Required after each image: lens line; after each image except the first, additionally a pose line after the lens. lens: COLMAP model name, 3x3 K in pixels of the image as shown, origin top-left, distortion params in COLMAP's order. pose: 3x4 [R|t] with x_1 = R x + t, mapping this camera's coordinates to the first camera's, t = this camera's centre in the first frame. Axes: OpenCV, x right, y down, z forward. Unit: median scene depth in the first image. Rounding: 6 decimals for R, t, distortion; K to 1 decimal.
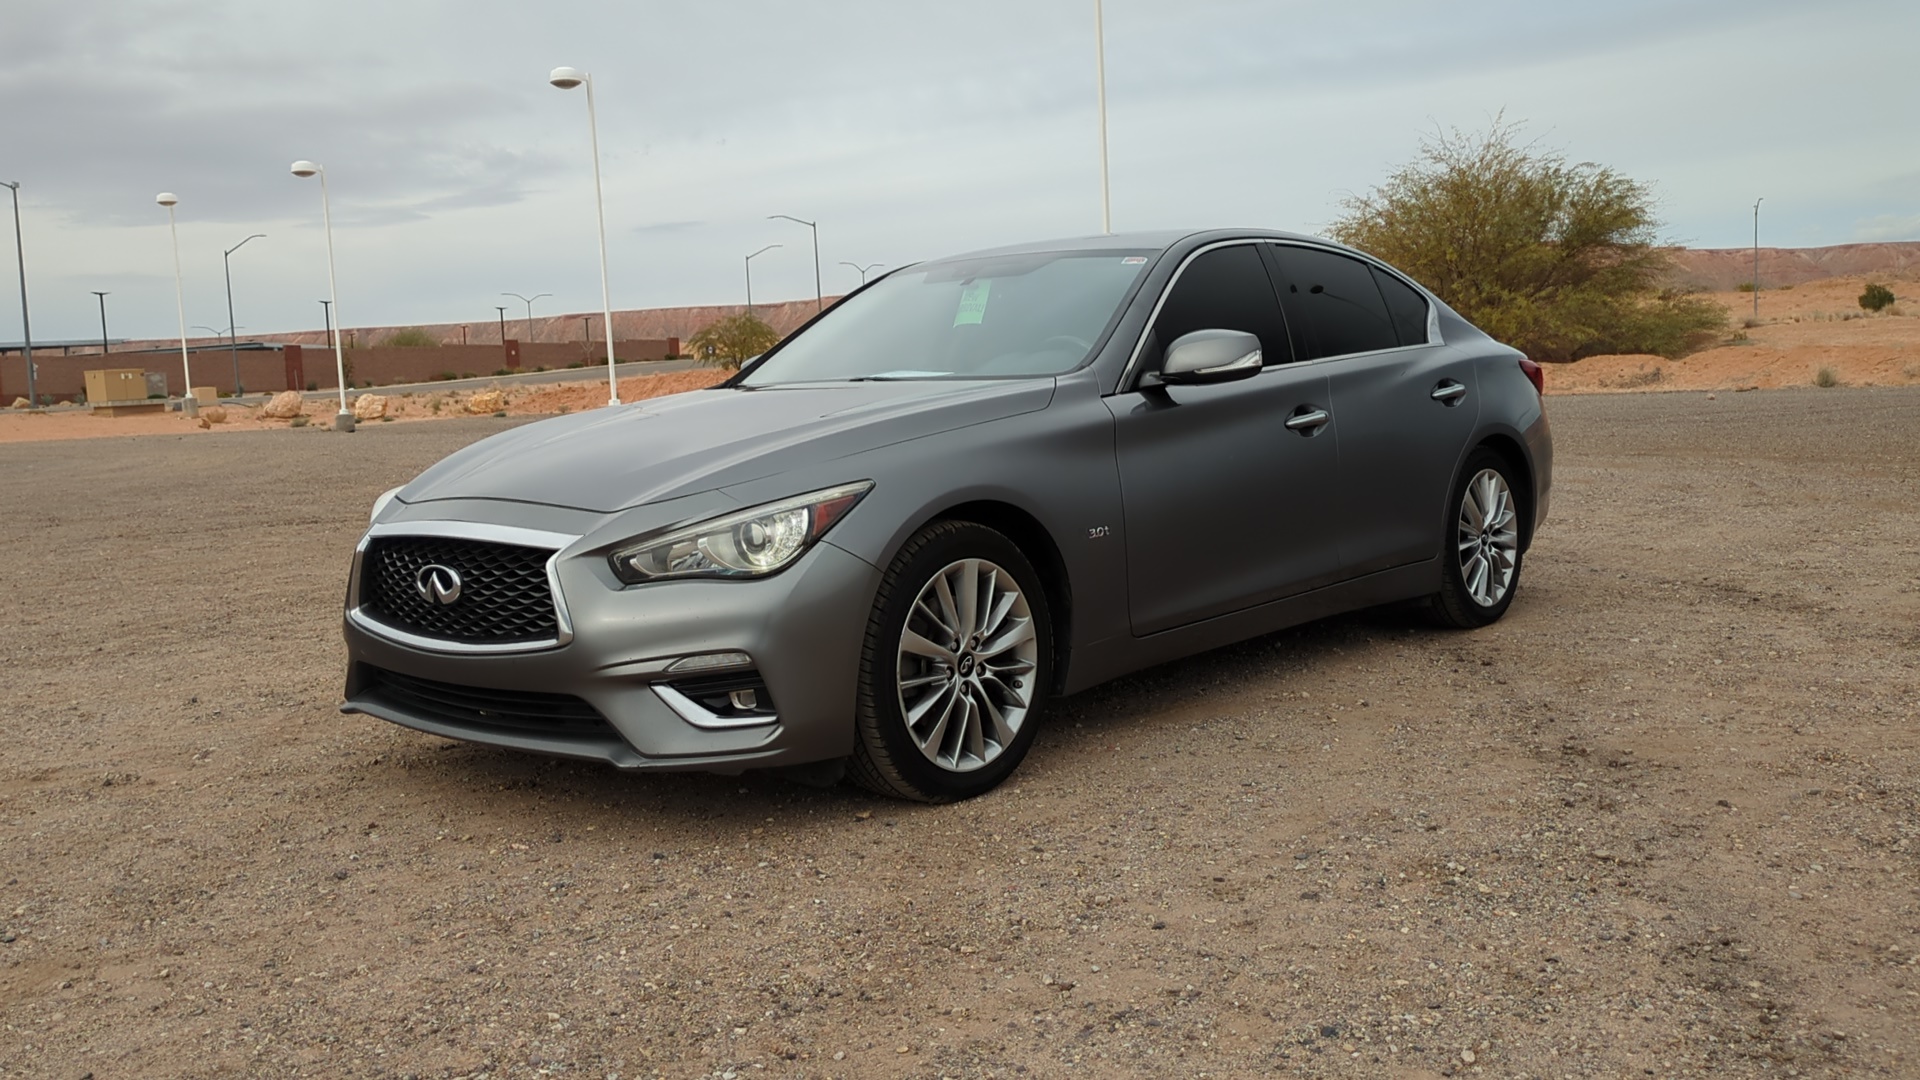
lens RADIAL K [[1666.6, 0, 976.0], [0, 1666.6, 548.8], [0, 0, 1]] dist [0.062993, -0.060134]
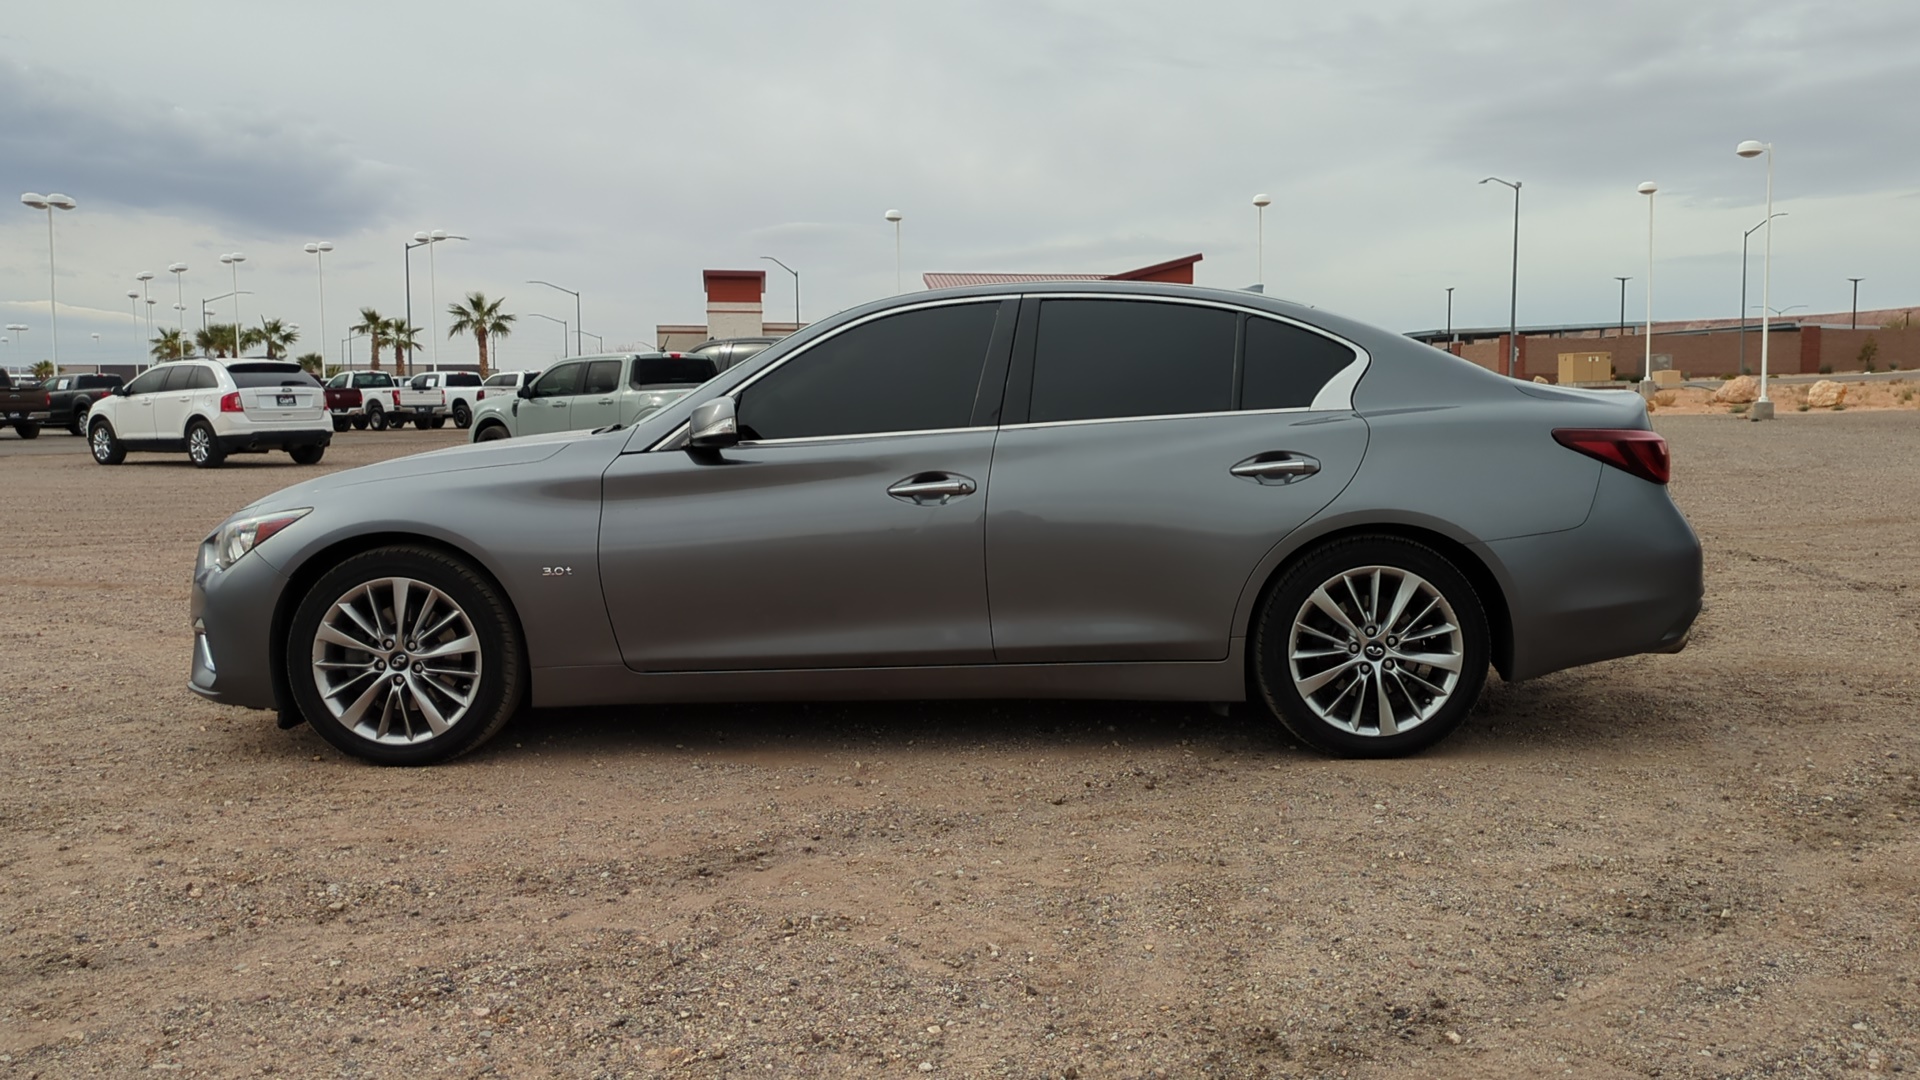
lens RADIAL K [[1666.6, 0, 957.8], [0, 1666.6, 525.5], [0, 0, 1]] dist [0.062993, -0.060134]
pose [[0.633159, 0.092394, -0.768487, 1.017905], [-0.093189, 0.994727, 0.042816, -0.104436], [0.768391, 0.044505, 0.638431, 0.428913]]
